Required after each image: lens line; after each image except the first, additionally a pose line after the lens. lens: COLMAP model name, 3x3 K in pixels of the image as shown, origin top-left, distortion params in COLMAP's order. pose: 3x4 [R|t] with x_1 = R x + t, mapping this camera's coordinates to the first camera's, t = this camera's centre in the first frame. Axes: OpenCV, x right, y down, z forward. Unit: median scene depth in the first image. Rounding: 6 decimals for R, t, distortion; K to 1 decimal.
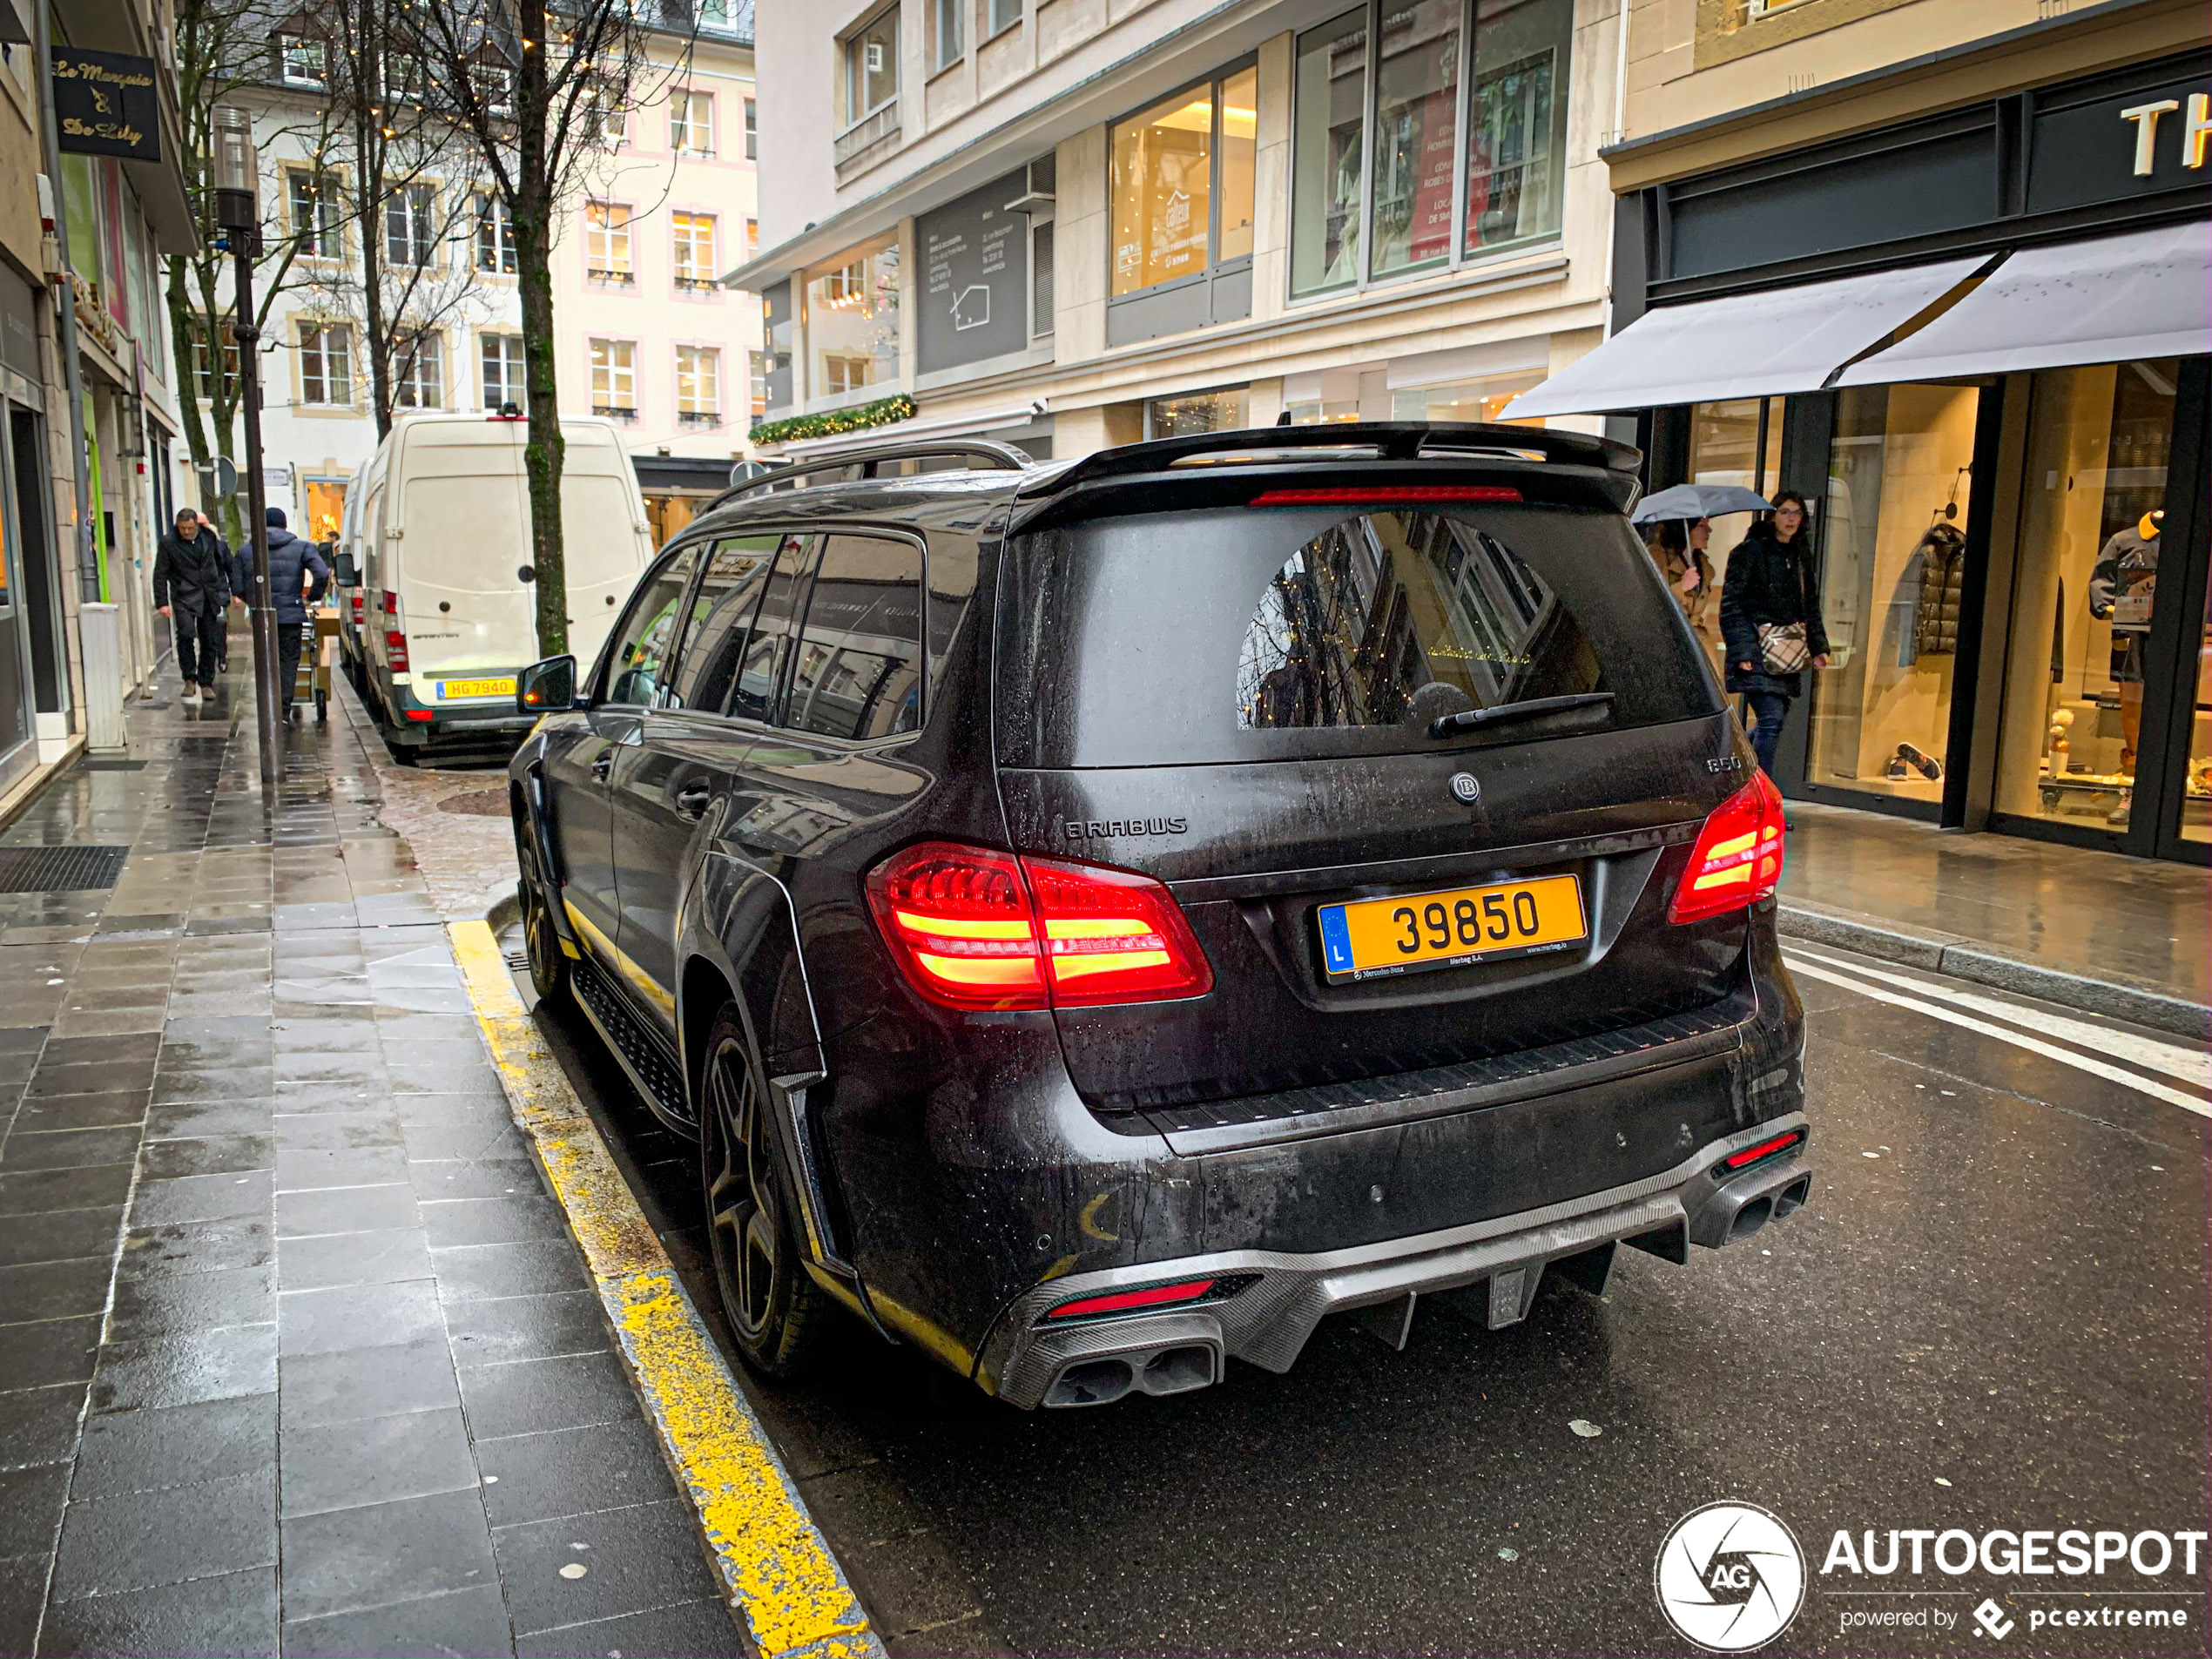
lens RADIAL K [[1717.7, 0, 1127.0], [0, 1717.7, 824.9], [0, 0, 1]] dist [0.019699, -0.007202]
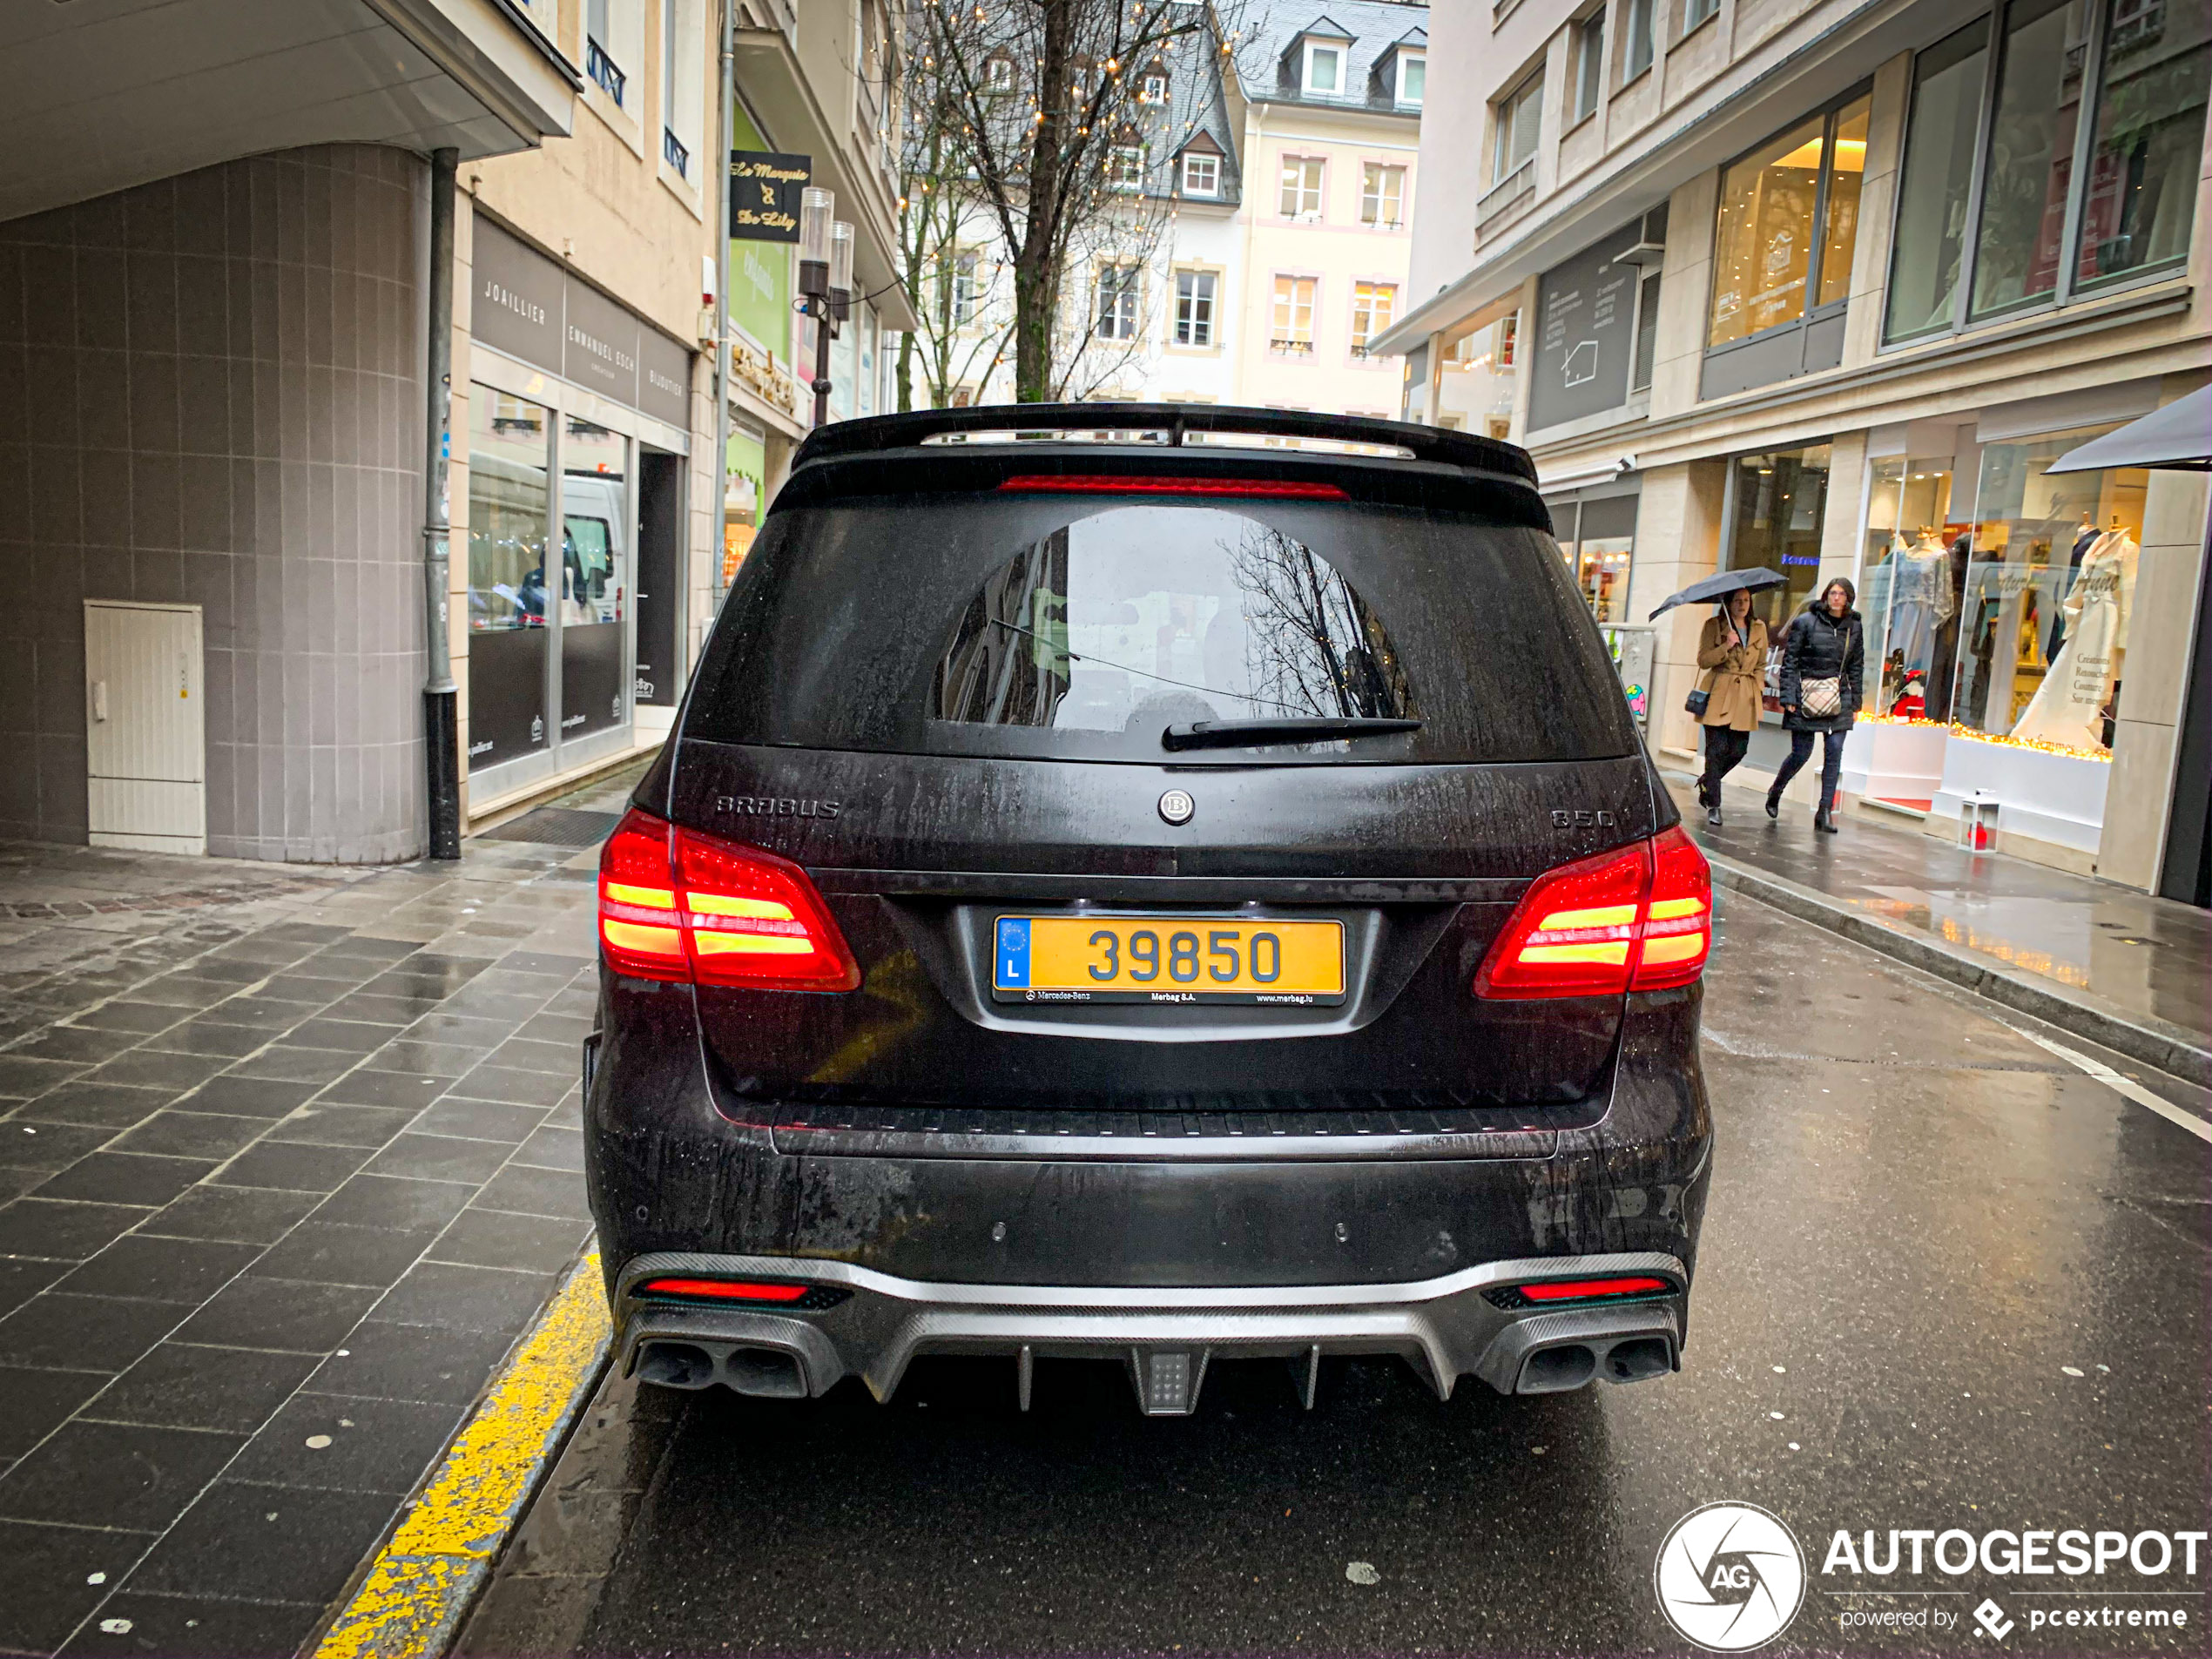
lens RADIAL K [[1717.7, 0, 1127.0], [0, 1717.7, 824.9], [0, 0, 1]] dist [0.019699, -0.007202]
pose [[0.919992, 0.090889, -0.381254, 0.120394], [-0.105260, 0.994300, -0.016961, 0.001481], [0.377539, 0.055735, 0.924315, 0.036962]]
